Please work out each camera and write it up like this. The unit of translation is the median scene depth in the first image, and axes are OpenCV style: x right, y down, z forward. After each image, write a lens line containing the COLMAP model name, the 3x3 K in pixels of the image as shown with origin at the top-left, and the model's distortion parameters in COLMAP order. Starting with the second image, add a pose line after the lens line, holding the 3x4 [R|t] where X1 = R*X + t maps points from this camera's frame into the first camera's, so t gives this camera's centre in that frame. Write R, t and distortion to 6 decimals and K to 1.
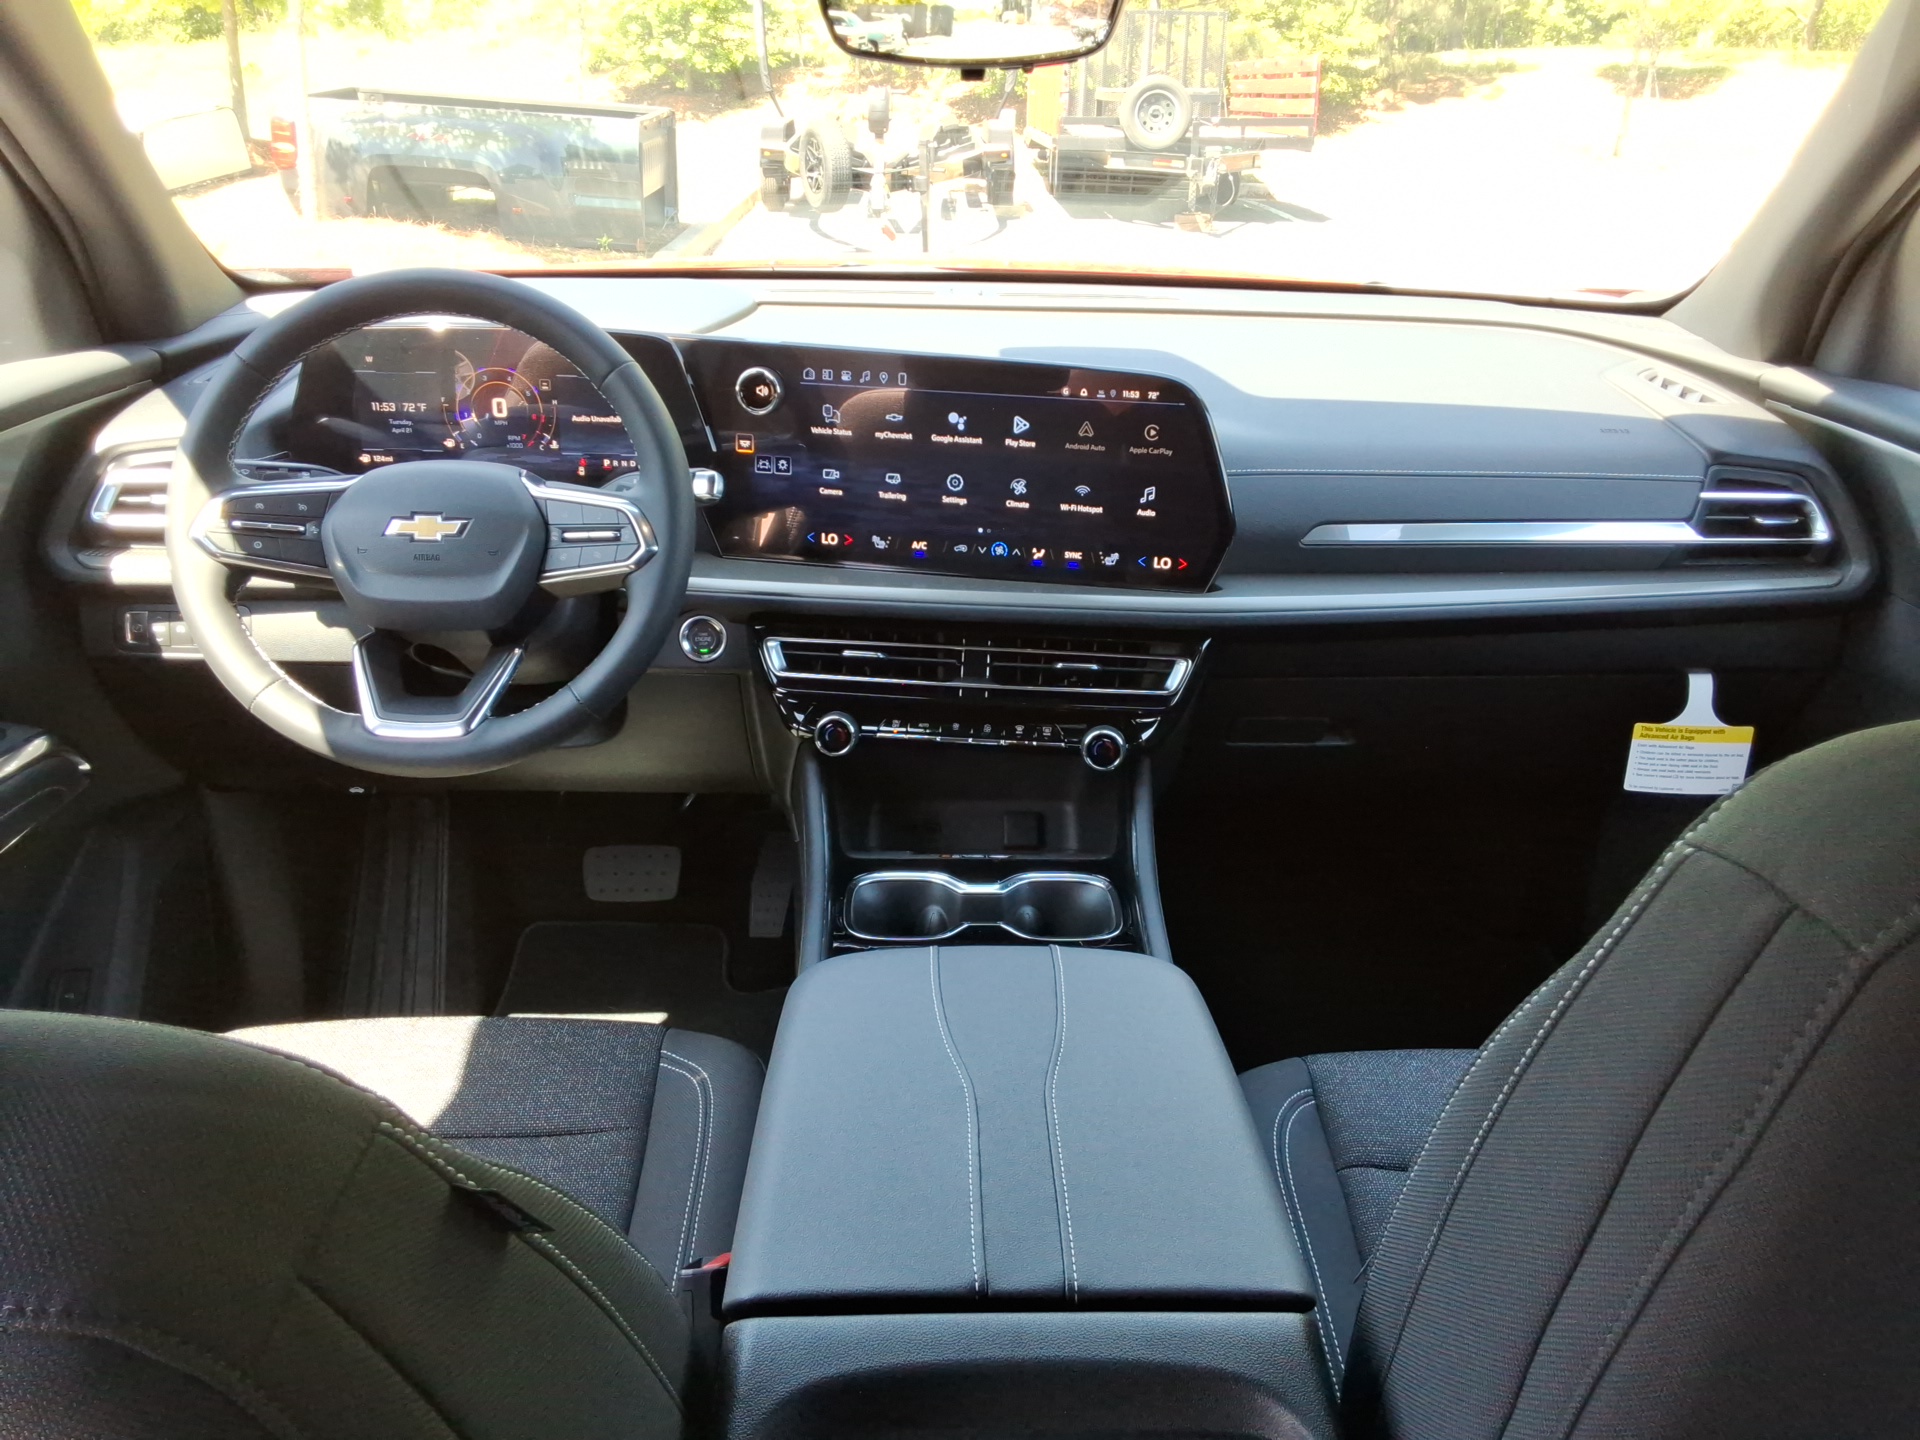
lens RADIAL K [[1553.9, 0, 988.3], [0, 1553.9, 716.4], [0, 0, 1]] dist [0.062177, -0.101163]
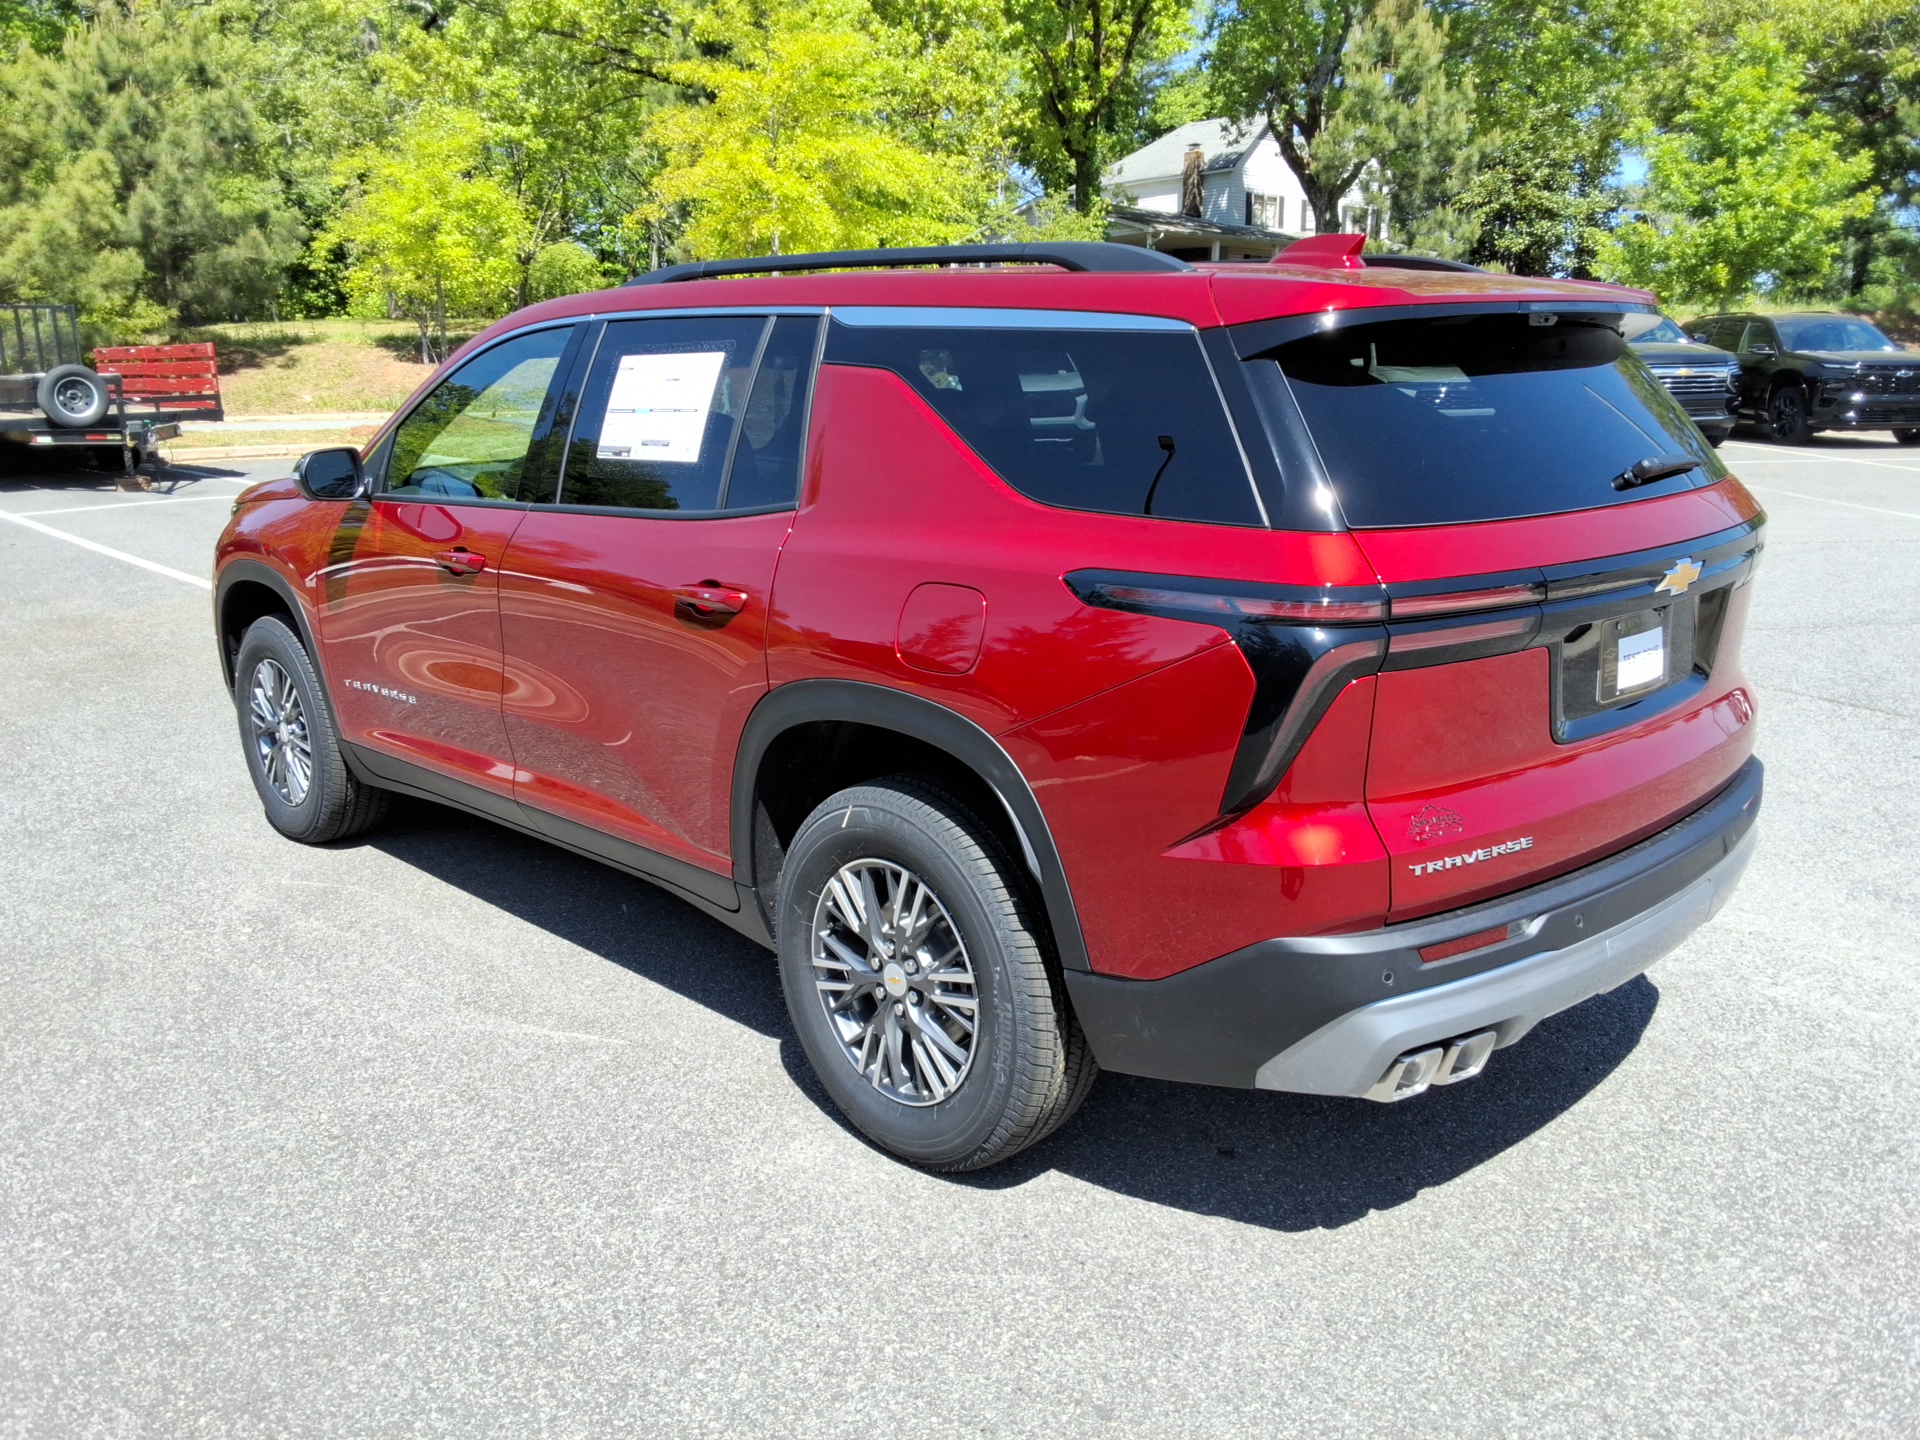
lens RADIAL K [[1553.9, 0, 1001.7], [0, 1553.9, 717.1], [0, 0, 1]] dist [0.062177, -0.101163]
pose [[0.732836, -0.183636, 0.655156, -0.179099], [0.279137, 0.959272, -0.043356, 0.070087], [-0.620511, 0.214652, 0.754249, -0.211046]]
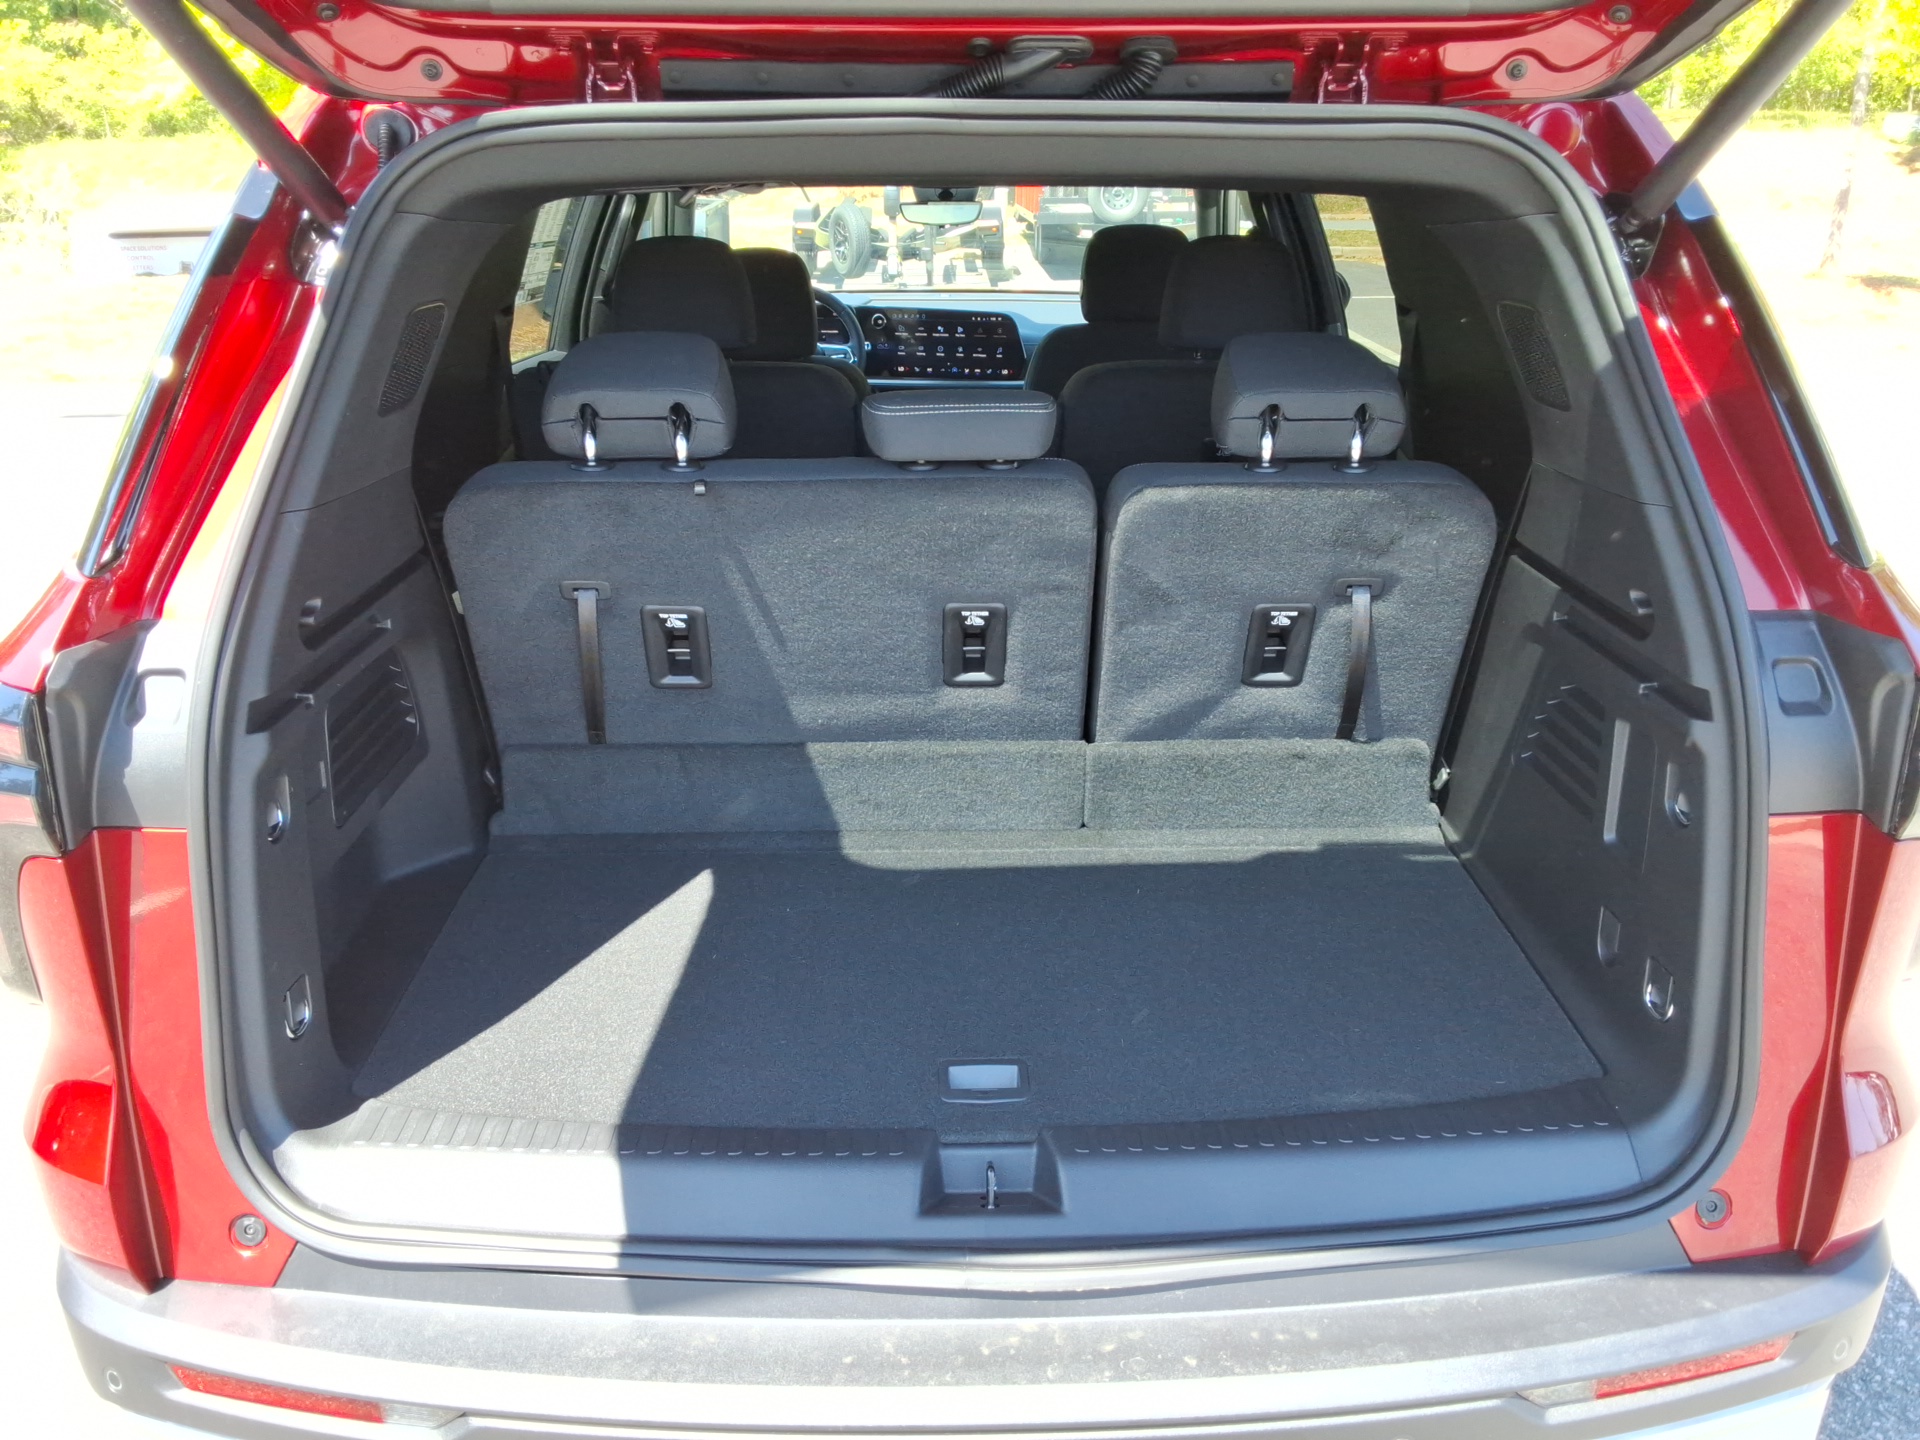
lens RADIAL K [[1553.9, 0, 972.7], [0, 1553.9, 736.0], [0, 0, 1]] dist [0.062177, -0.101163]
pose [[0.999714, -0.015713, -0.018052, 0.008415], [0.015233, 0.999536, -0.026393, 0.063306], [0.018458, 0.026110, 0.999489, -0.193403]]
